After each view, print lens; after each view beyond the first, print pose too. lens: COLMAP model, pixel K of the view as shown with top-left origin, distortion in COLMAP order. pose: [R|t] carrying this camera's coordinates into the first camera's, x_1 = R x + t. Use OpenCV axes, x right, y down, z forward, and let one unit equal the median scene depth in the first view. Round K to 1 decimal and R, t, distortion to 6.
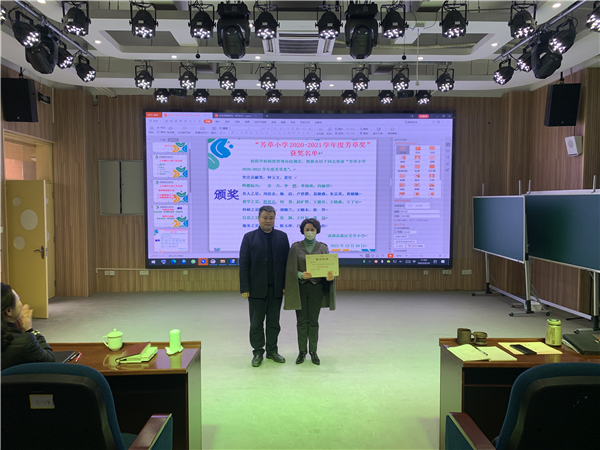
lens RADIAL K [[457.6, 0, 297.5], [0, 457.6, 227.7], [0, 0, 1]] dist [0.034605, -0.031843]
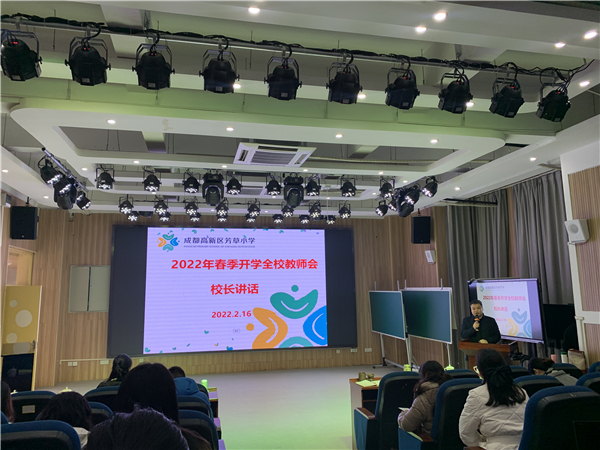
lens RADIAL K [[457.6, 0, 294.3], [0, 457.6, 218.8], [0, 0, 1]] dist [0.034605, -0.031843]
pose [[0.981849, 0.013251, 0.189199, -0.098756], [0.026928, 0.977712, -0.208217, -0.001064], [-0.187741, 0.209532, 0.959609, -0.317996]]
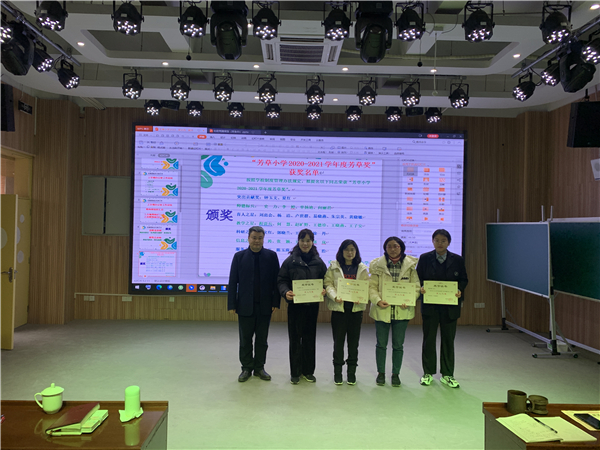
lens RADIAL K [[457.6, 0, 294.1], [0, 457.6, 225.8], [0, 0, 1]] dist [0.034605, -0.031843]
pose [[0.999795, 0.020221, -0.000824, -0.003423], [-0.020235, 0.998061, -0.058864, 0.000166], [-0.000368, 0.058868, 0.998266, 0.087168]]
